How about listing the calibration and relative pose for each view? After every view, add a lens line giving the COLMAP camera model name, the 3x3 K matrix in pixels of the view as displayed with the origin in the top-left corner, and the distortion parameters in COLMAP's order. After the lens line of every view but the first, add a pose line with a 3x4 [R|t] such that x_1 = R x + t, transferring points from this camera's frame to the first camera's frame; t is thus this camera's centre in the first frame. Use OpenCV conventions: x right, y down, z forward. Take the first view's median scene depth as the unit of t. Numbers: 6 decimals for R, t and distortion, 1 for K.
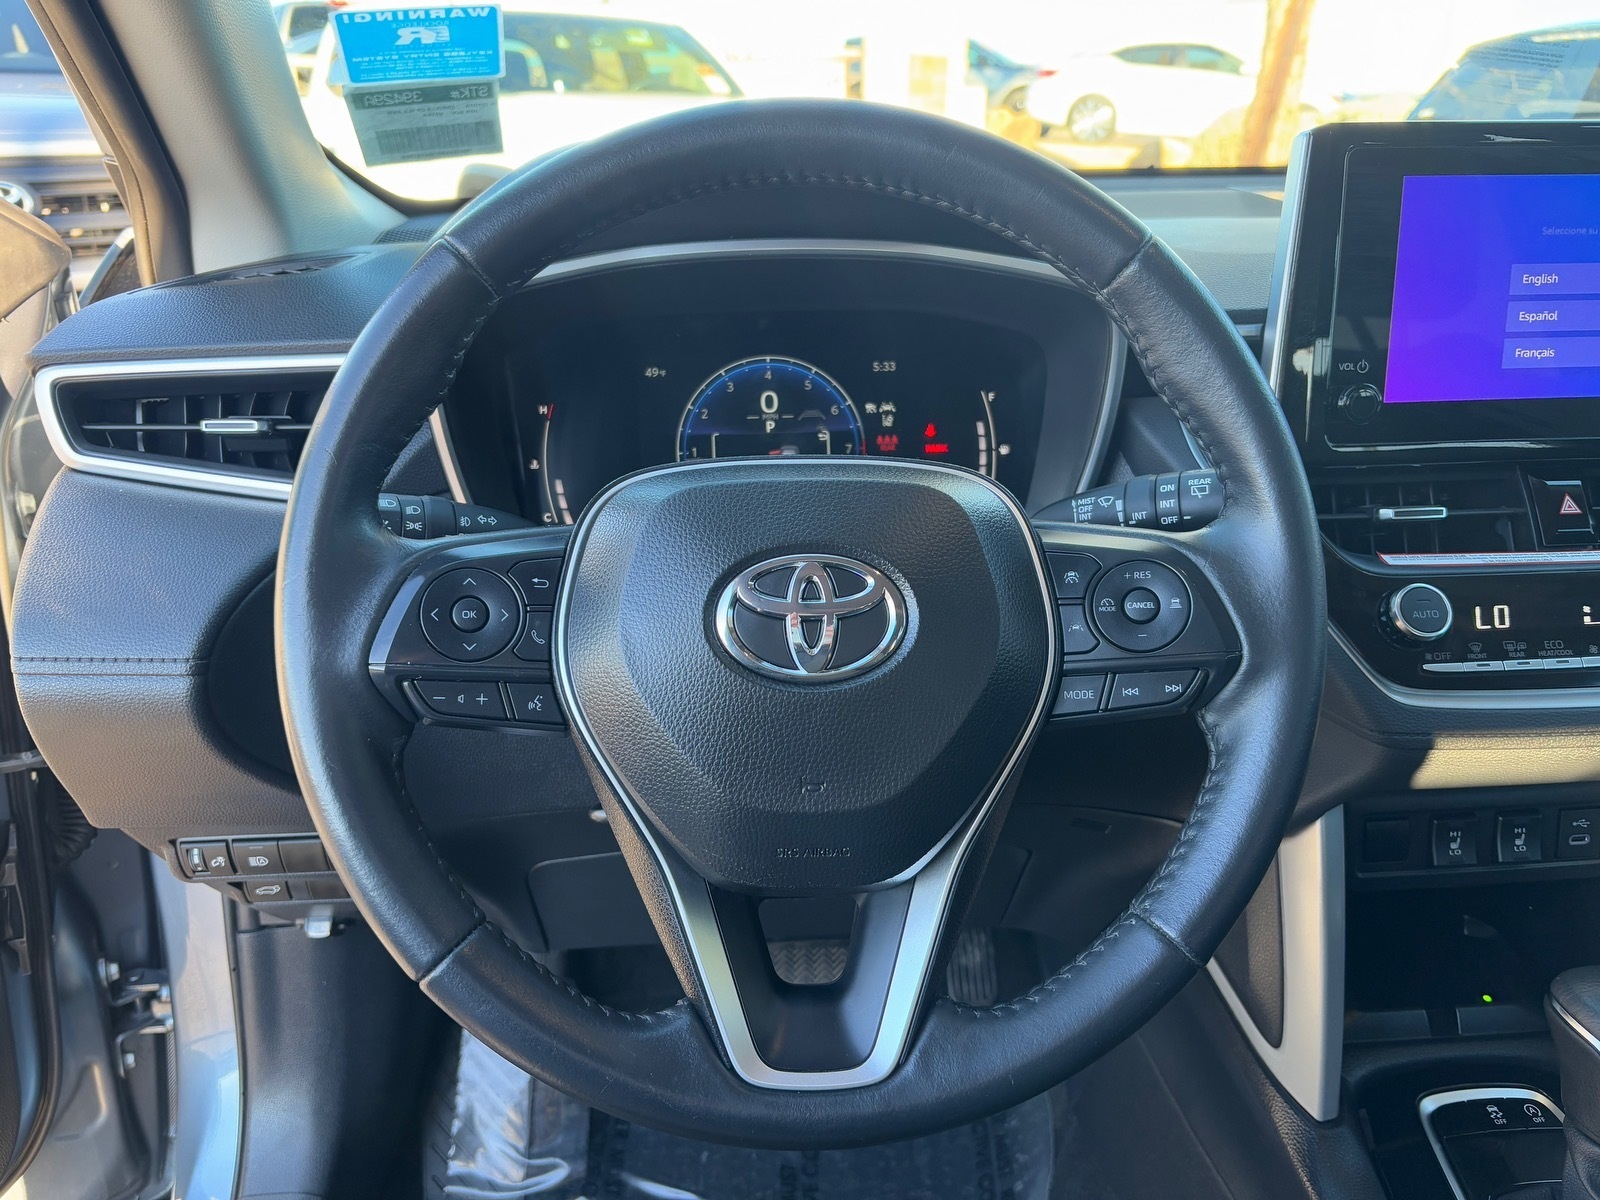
lens RADIAL K [[1223.0, 0, 801.5], [0, 1223.0, 606.5], [0, 0, 1]] dist [0.088845, -0.139856]
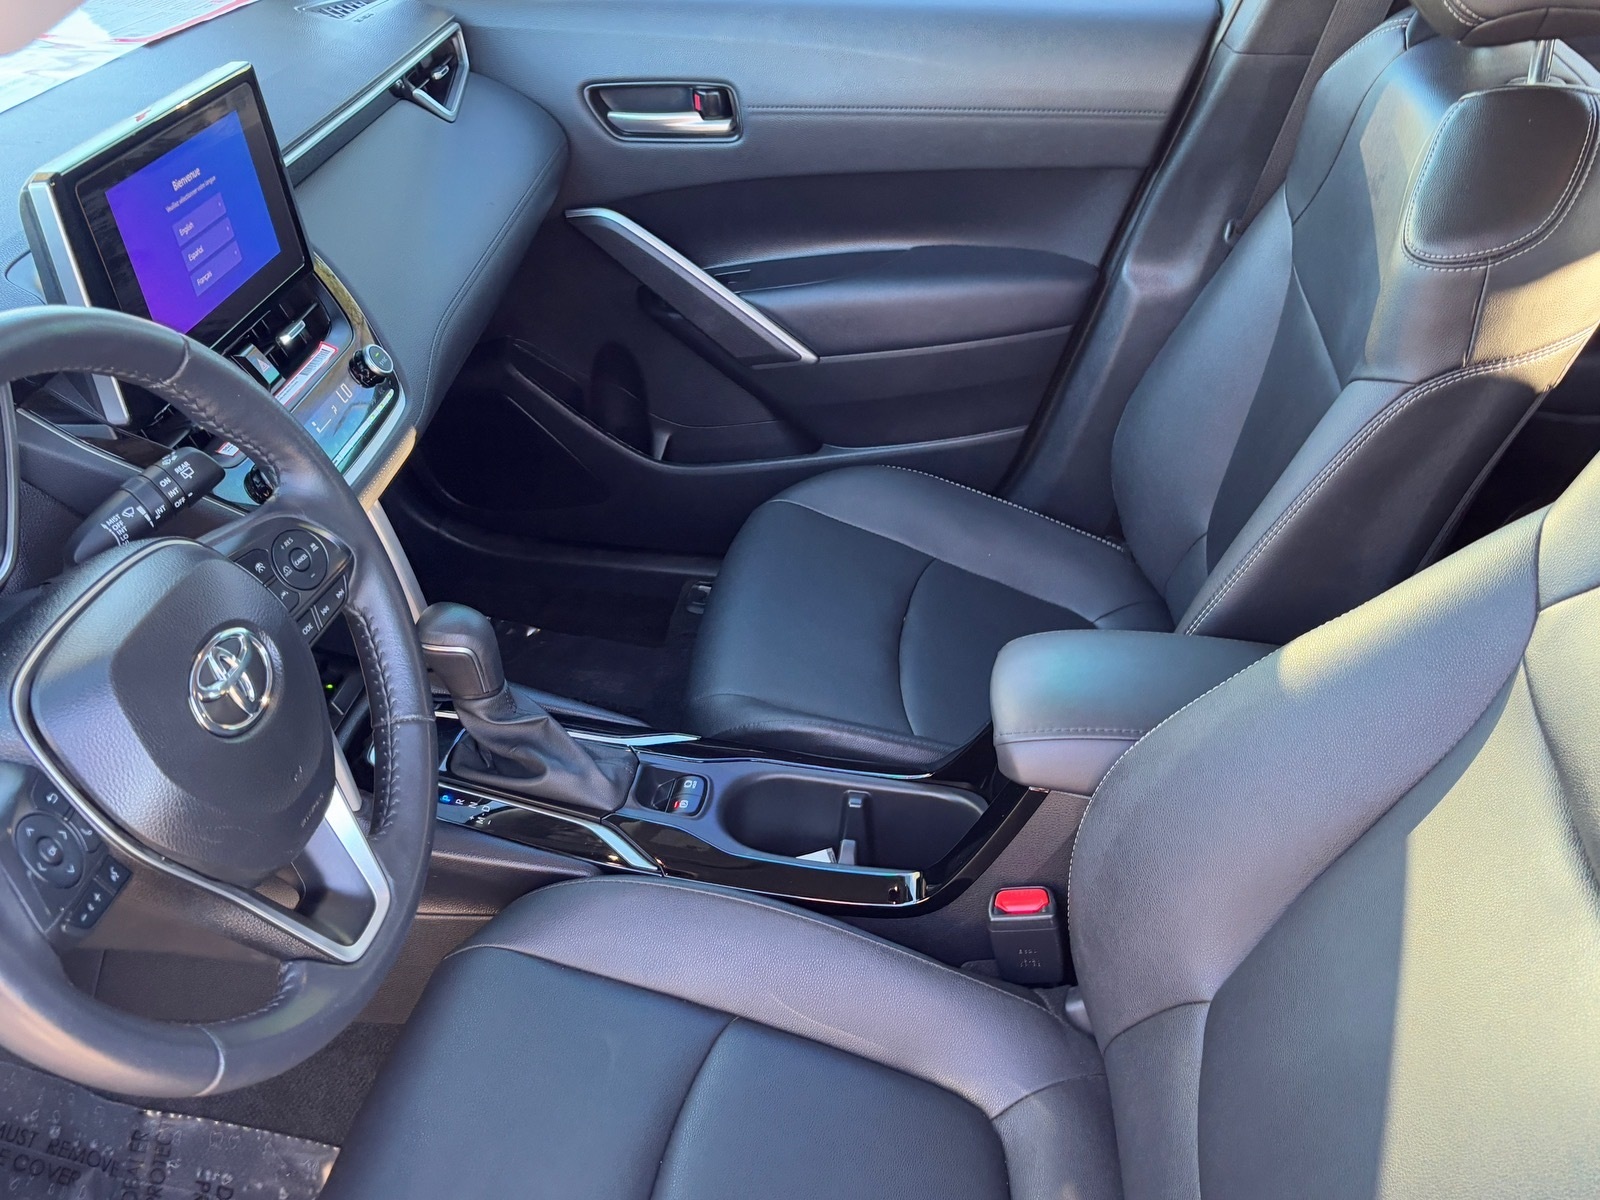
lens RADIAL K [[1540.2, 0, 854.6], [0, 1540.2, 610.4], [0, 0, 1]] dist [0.116274, -0.311975]
pose [[0.175147, -0.527971, 0.831006, -0.956353], [0.310858, 0.830532, 0.462152, -0.484499], [-0.934179, 0.177380, 0.309589, -0.167868]]
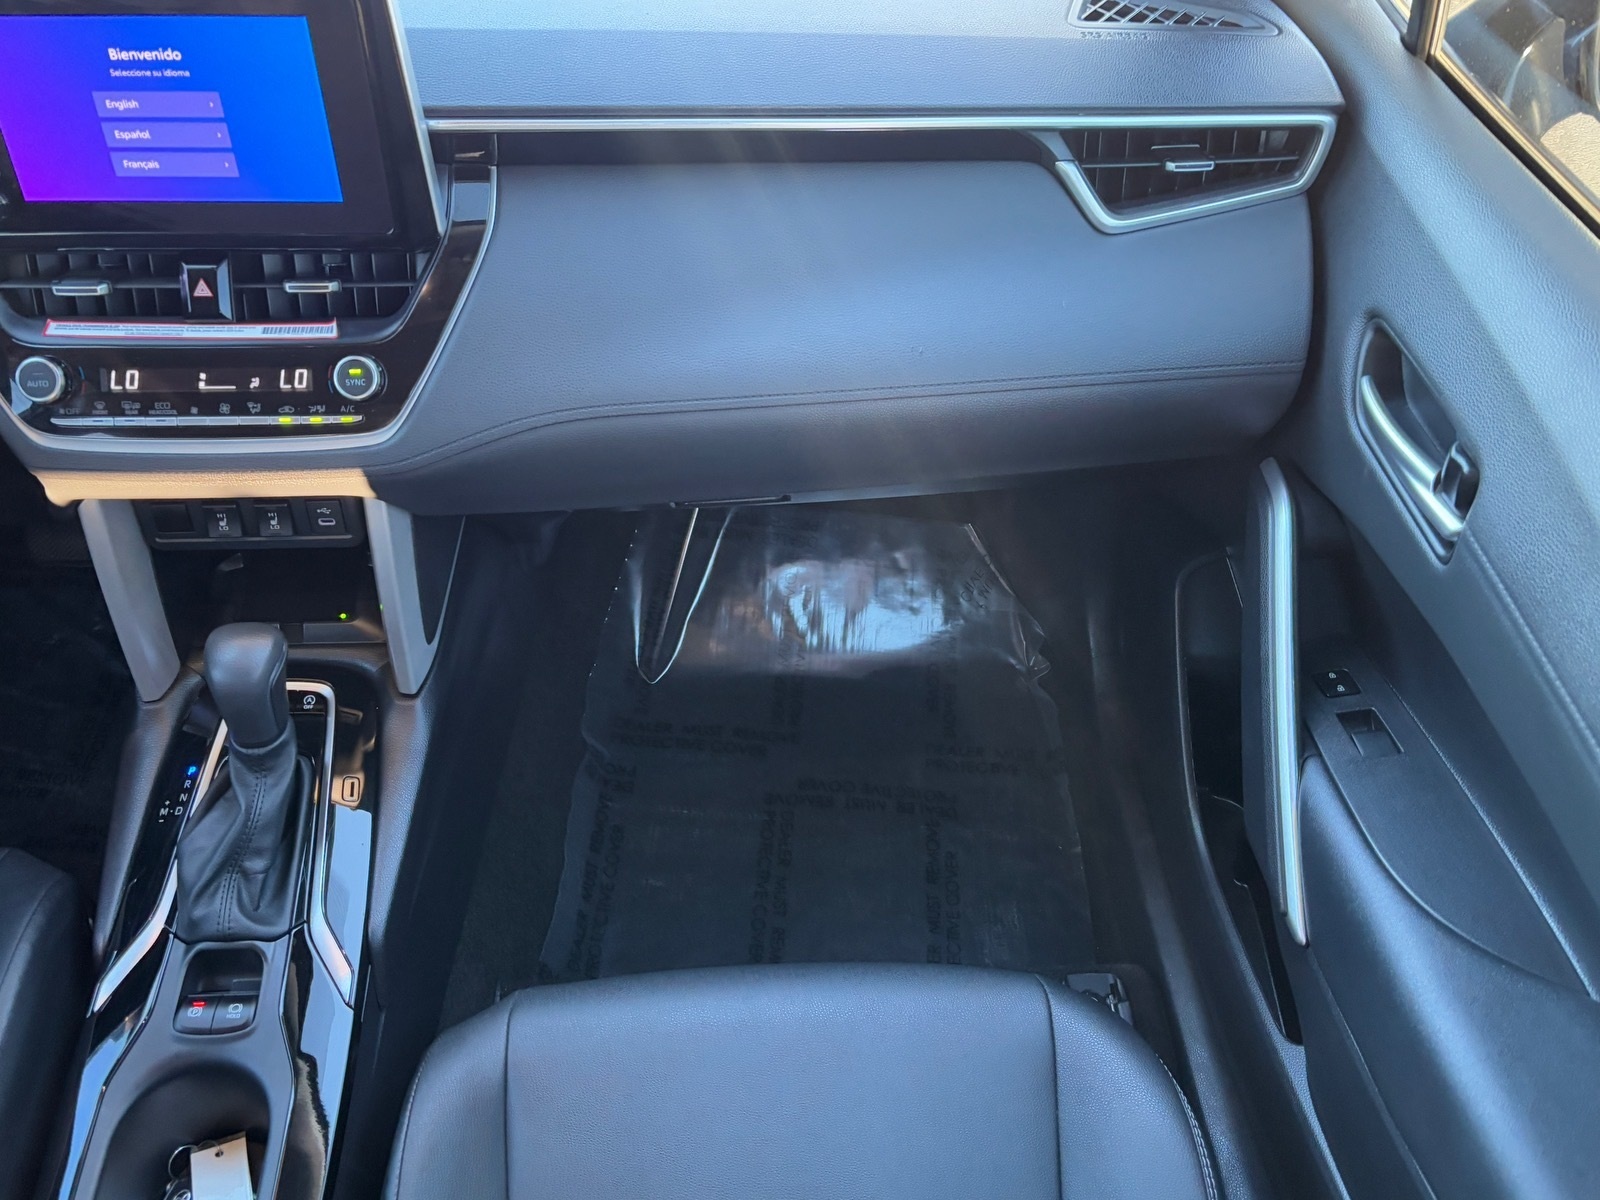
lens RADIAL K [[1334.4, 0, 818.0], [0, 1334.4, 605.9], [0, 0, 1]] dist [0.020241, -0.007450]
pose [[0.999102, 0.041327, 0.009326, 1.284613], [-0.041358, 0.903703, 0.426157, -0.409893], [0.009184, -0.426160, 0.904601, -0.376645]]
